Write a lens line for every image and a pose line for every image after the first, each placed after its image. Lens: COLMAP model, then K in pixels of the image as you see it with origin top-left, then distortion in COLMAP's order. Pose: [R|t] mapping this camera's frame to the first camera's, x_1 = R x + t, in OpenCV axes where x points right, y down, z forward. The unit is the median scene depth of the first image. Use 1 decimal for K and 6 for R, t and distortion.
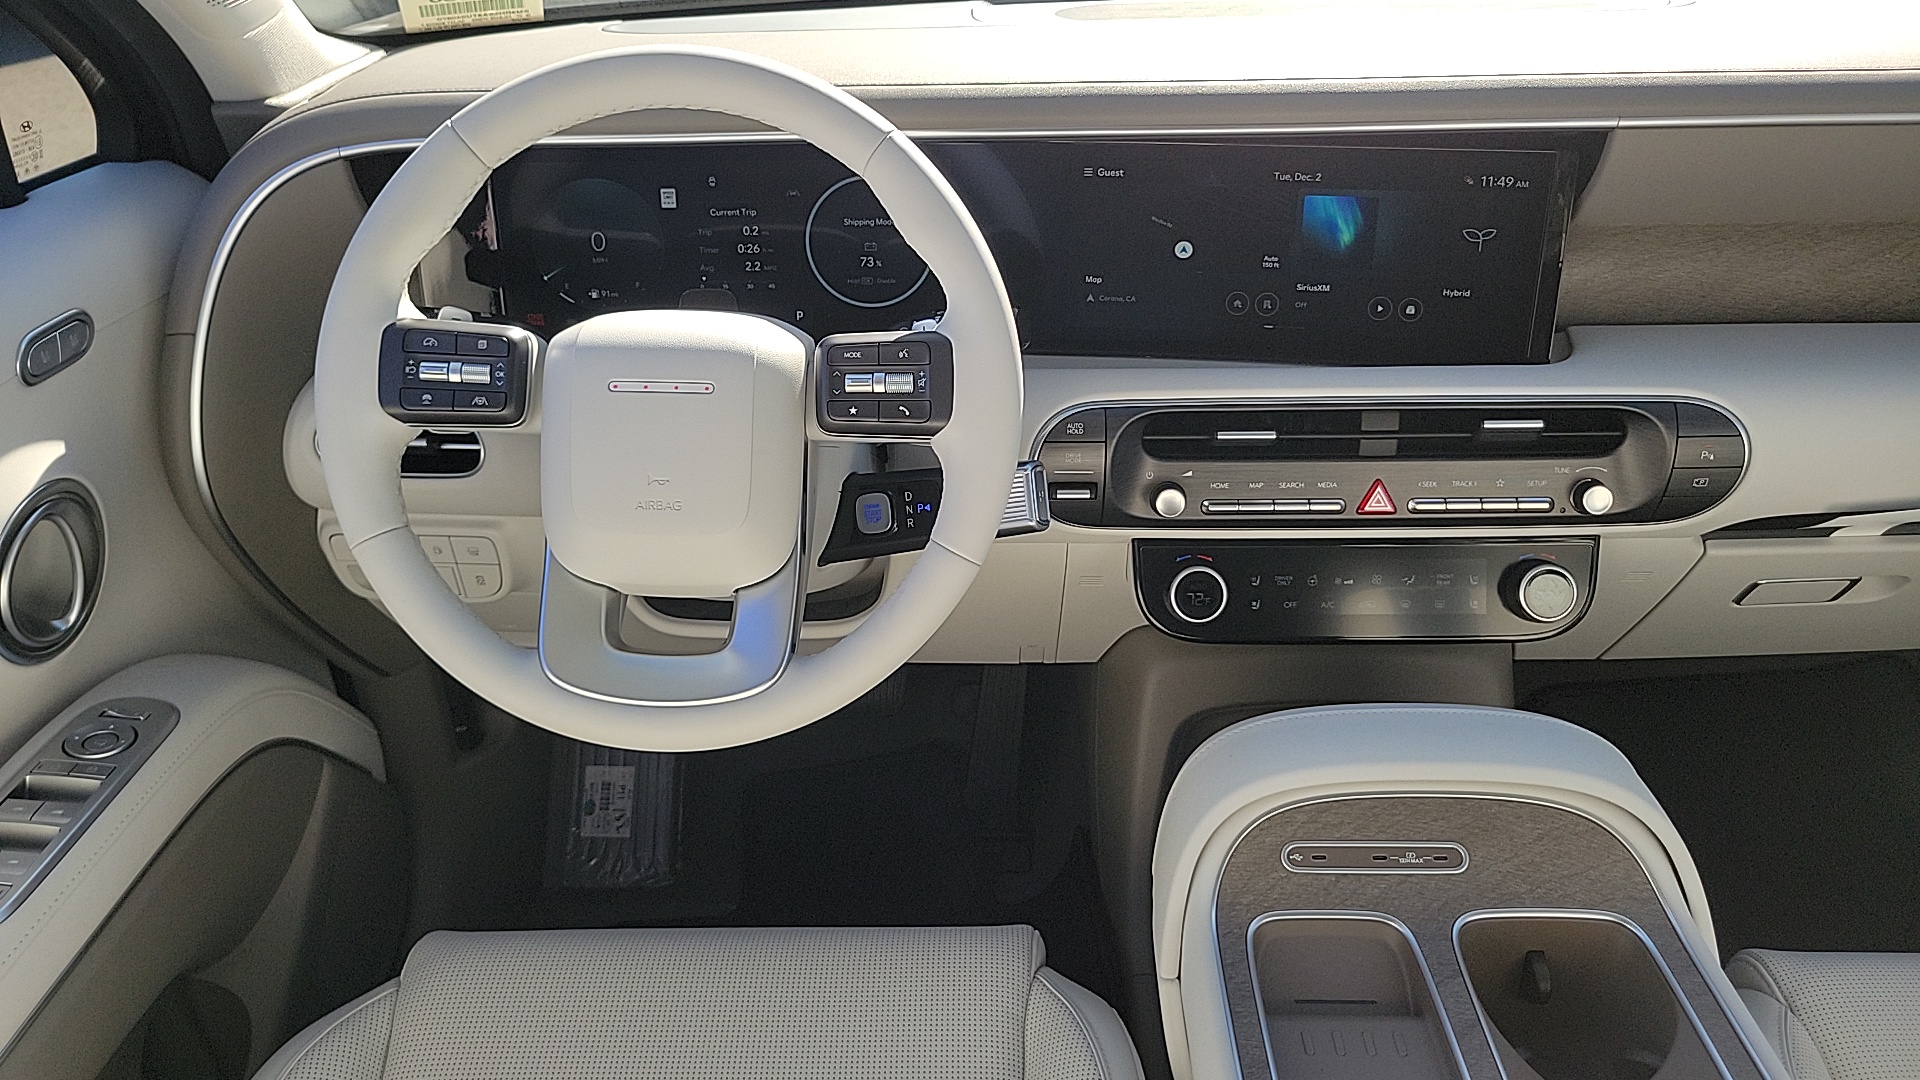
lens RADIAL K [[1492.9, 0, 960.7], [0, 1492.9, 548.3], [0, 0, 1]] dist [0.030142, -0.024605]
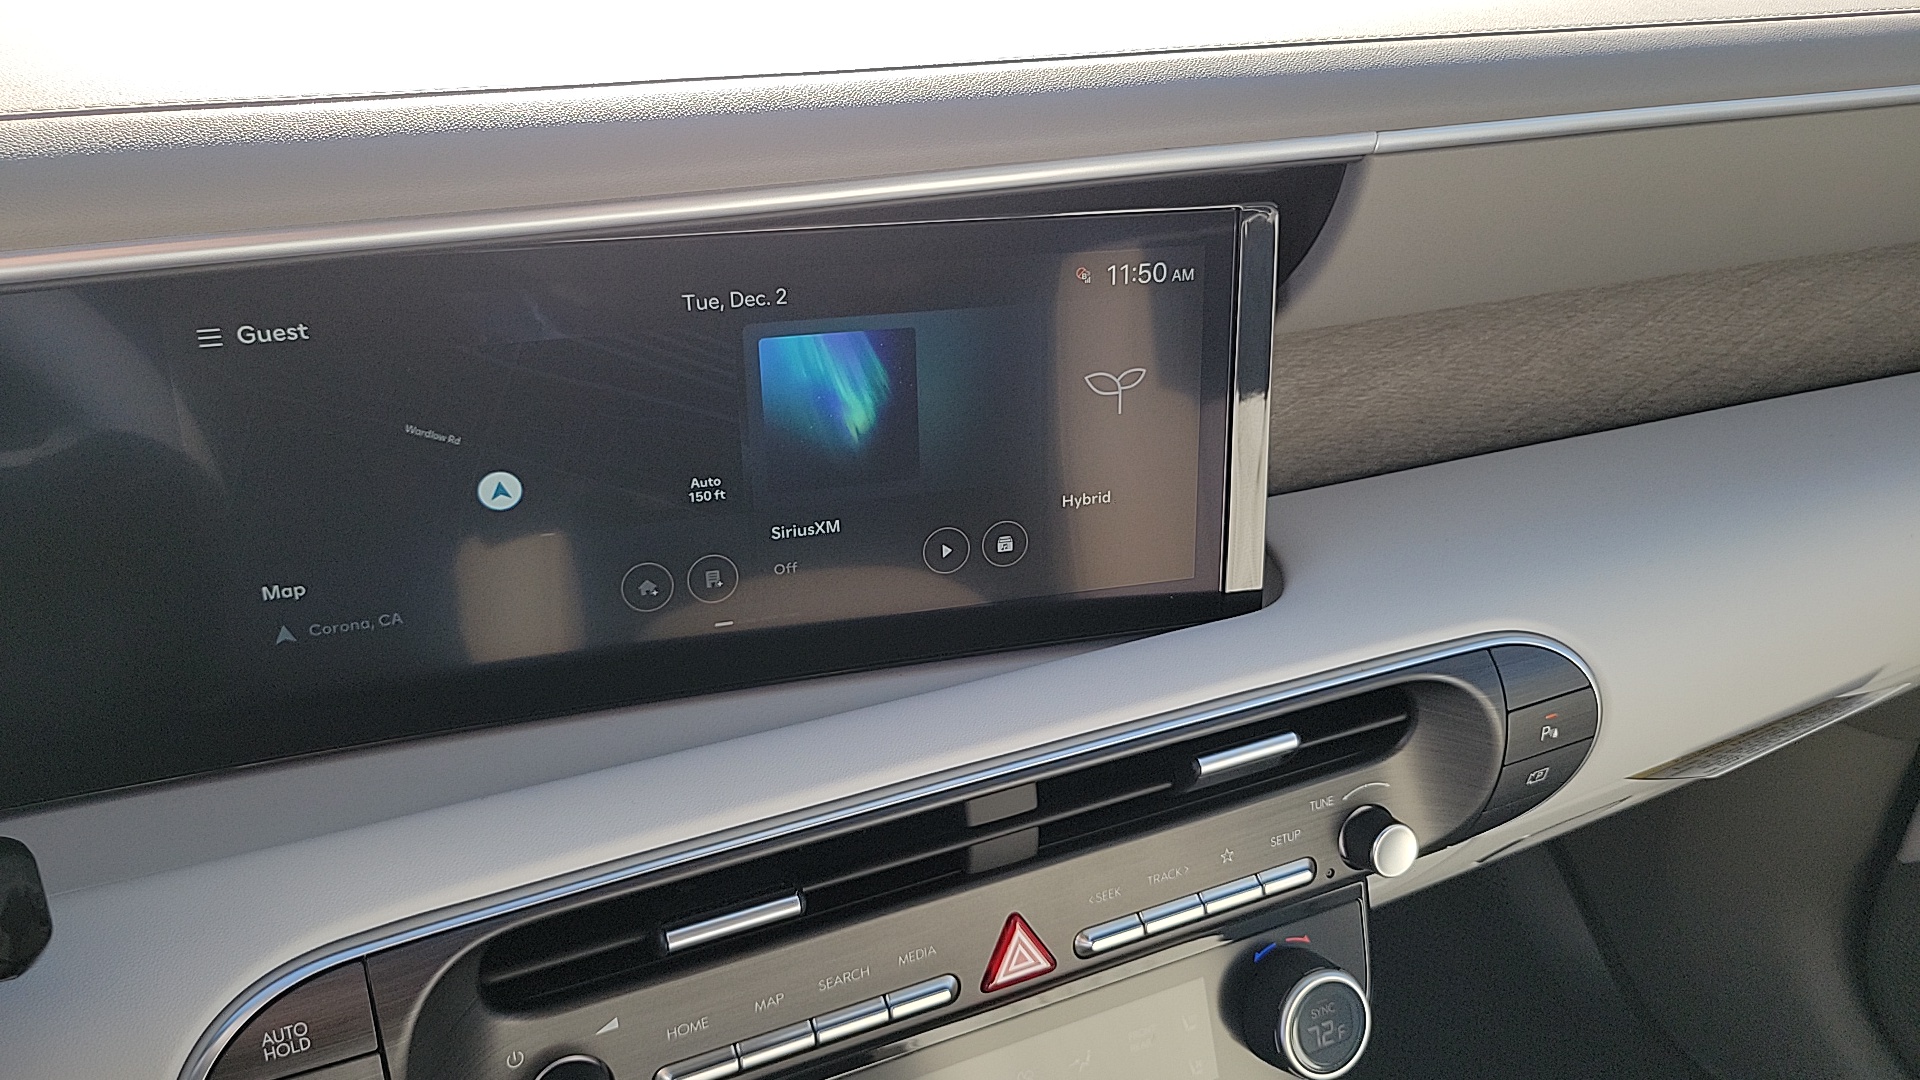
lens RADIAL K [[1492.9, 0, 979.7], [0, 1492.9, 541.5], [0, 0, 1]] dist [0.030142, -0.024605]
pose [[0.893687, -0.169809, 0.415317, 0.094174], [0.175030, 0.984225, 0.025783, -0.176574], [-0.413144, 0.049651, 0.909311, 0.572348]]
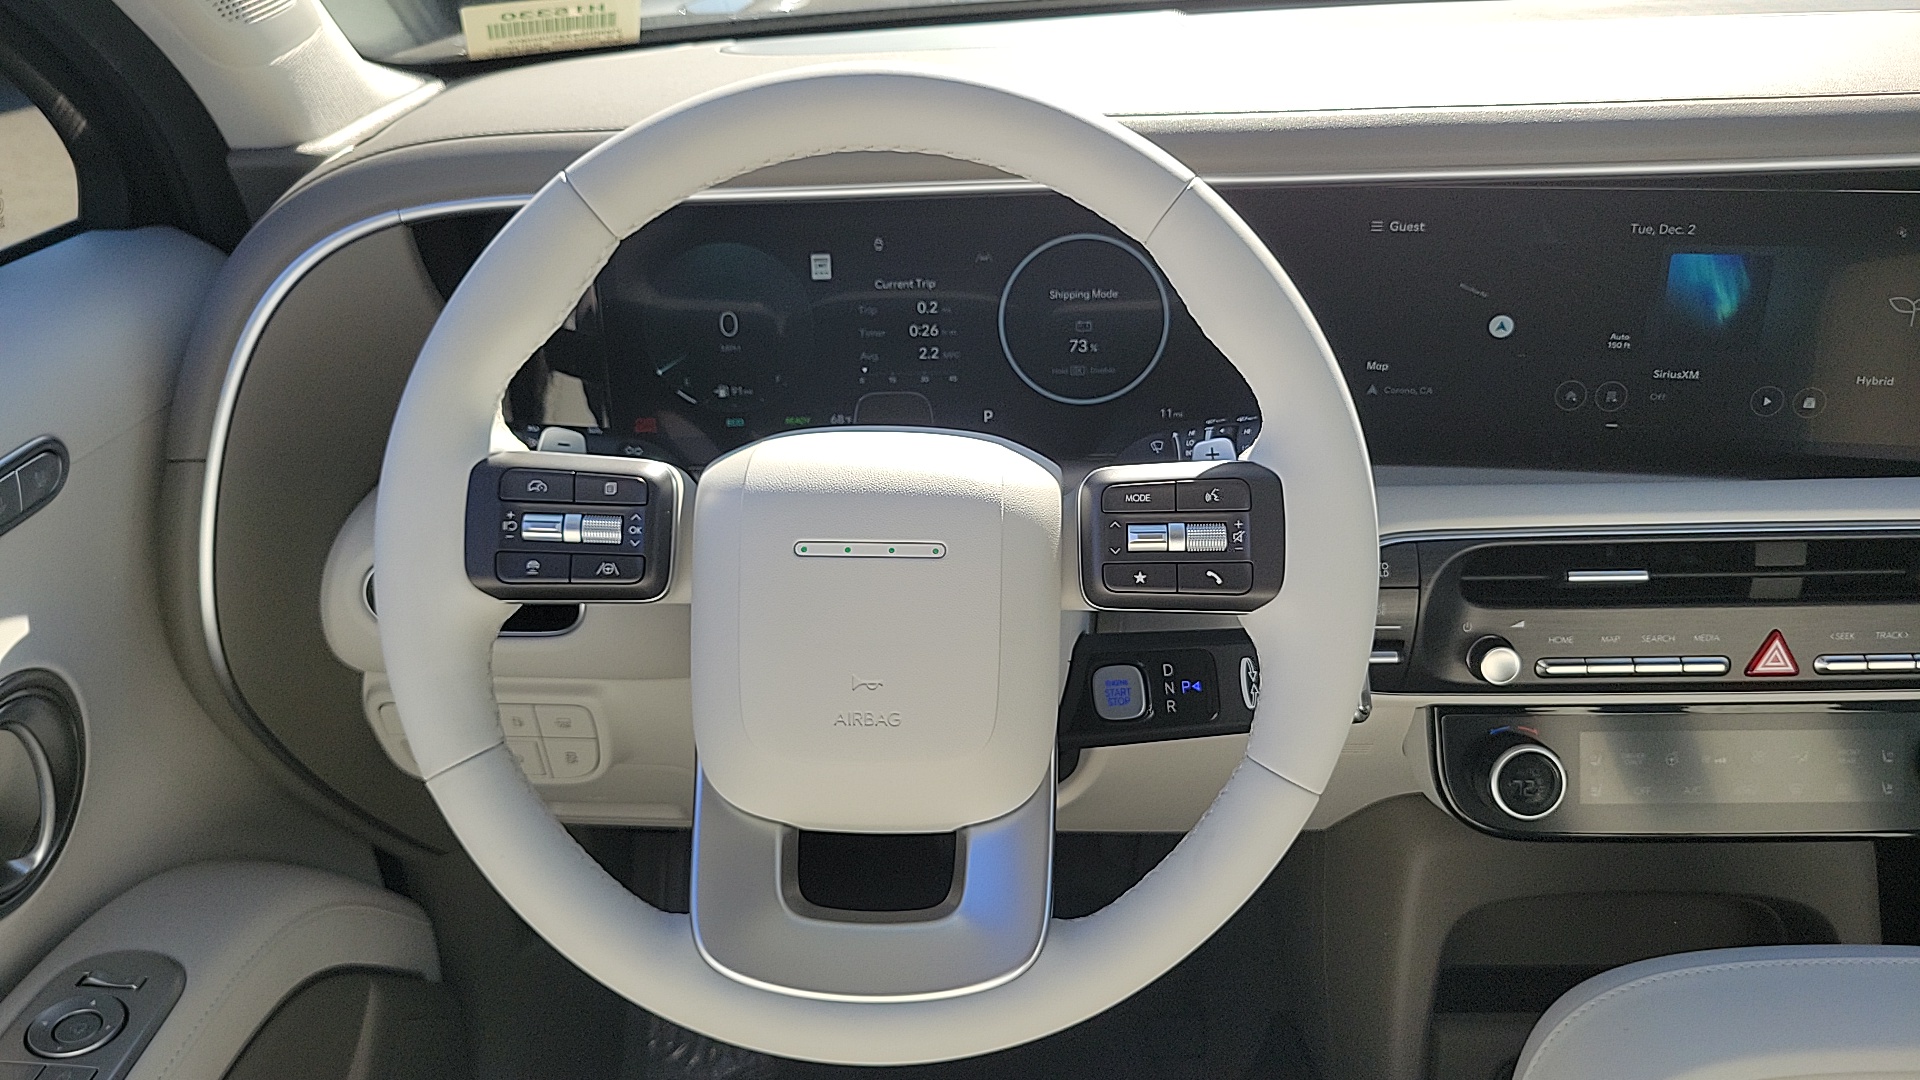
lens RADIAL K [[1492.9, 0, 956.7], [0, 1492.9, 563.3], [0, 0, 1]] dist [0.030142, -0.024605]
pose [[0.999907, -0.009804, -0.009502, -0.123424], [0.009679, 0.999867, -0.013161, -0.073965], [0.009630, 0.013068, 0.999868, 0.245283]]
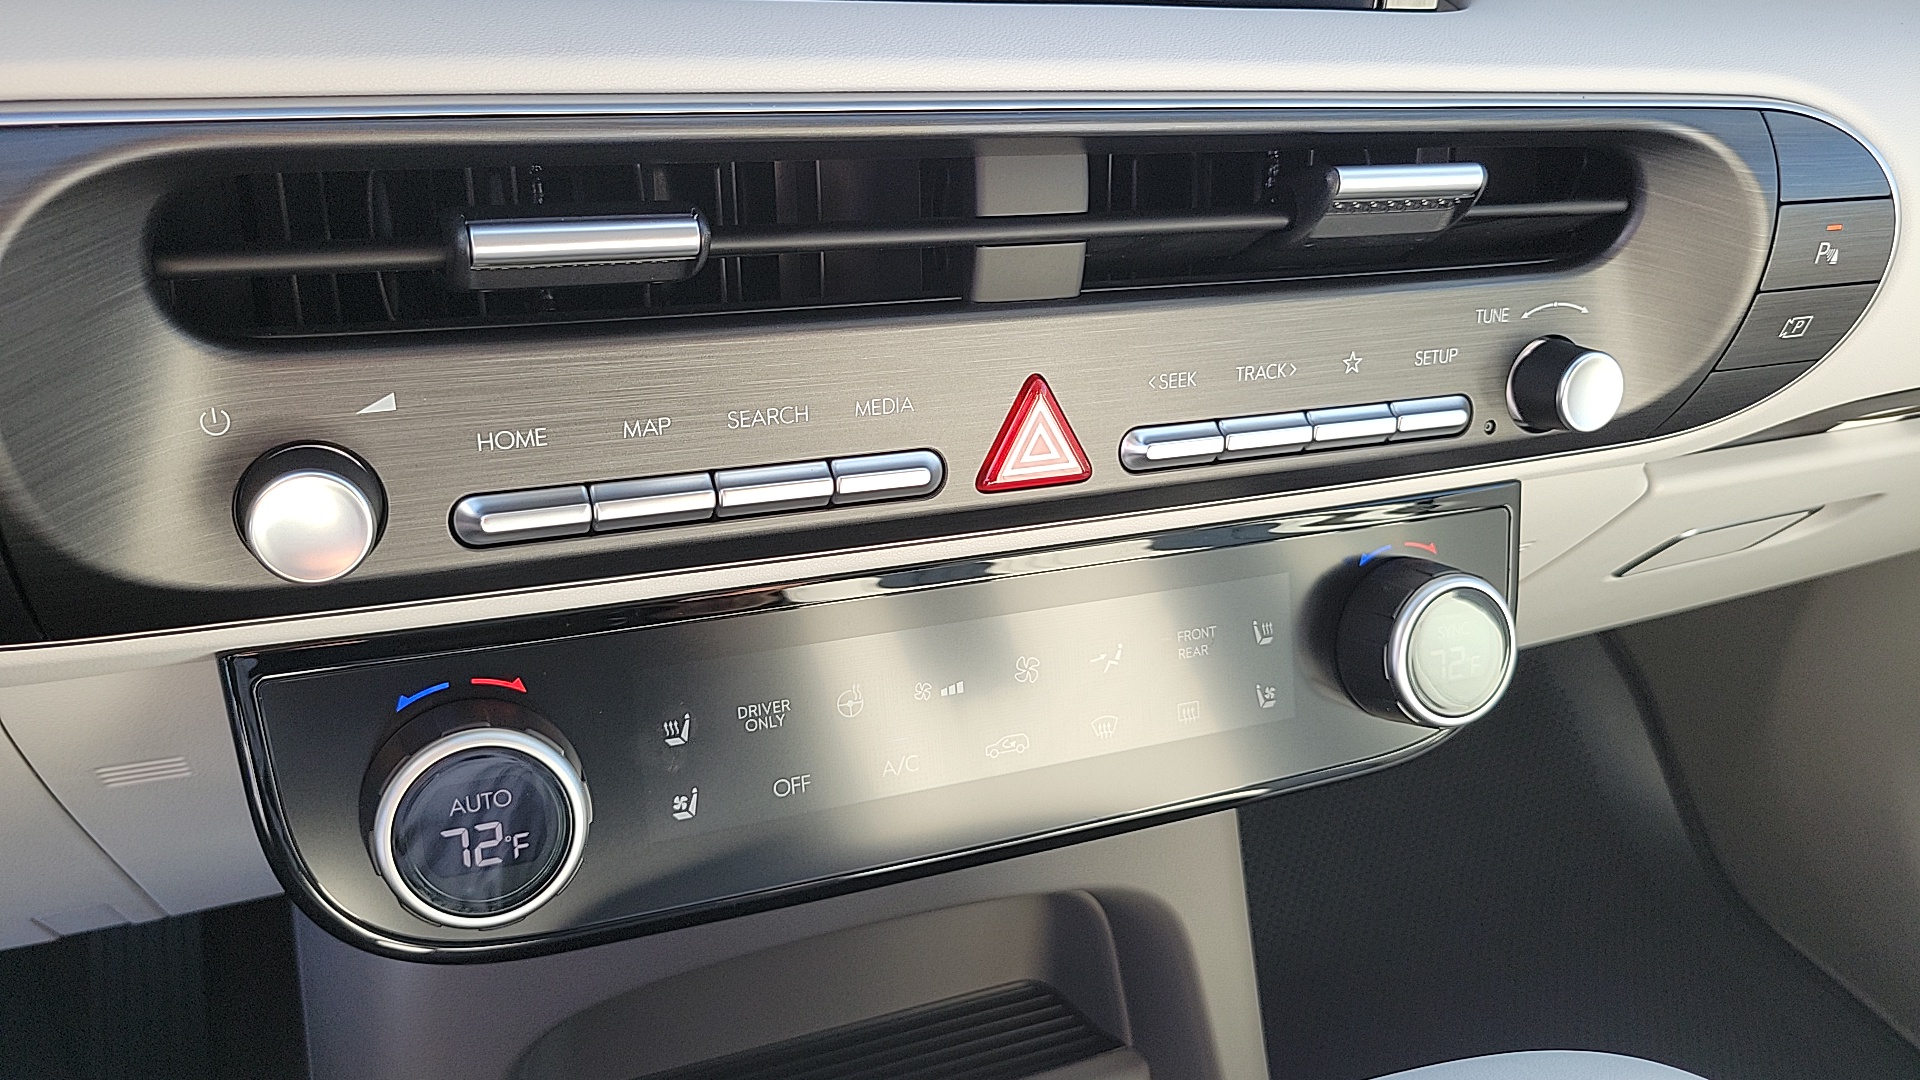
lens RADIAL K [[1492.9, 0, 977.8], [0, 1492.9, 527.7], [0, 0, 1]] dist [0.030142, -0.024605]
pose [[0.910036, -0.108862, 0.399979, 0.140917], [0.089343, 0.993732, 0.067190, -0.036900], [-0.404787, -0.025410, 0.914058, 0.722779]]
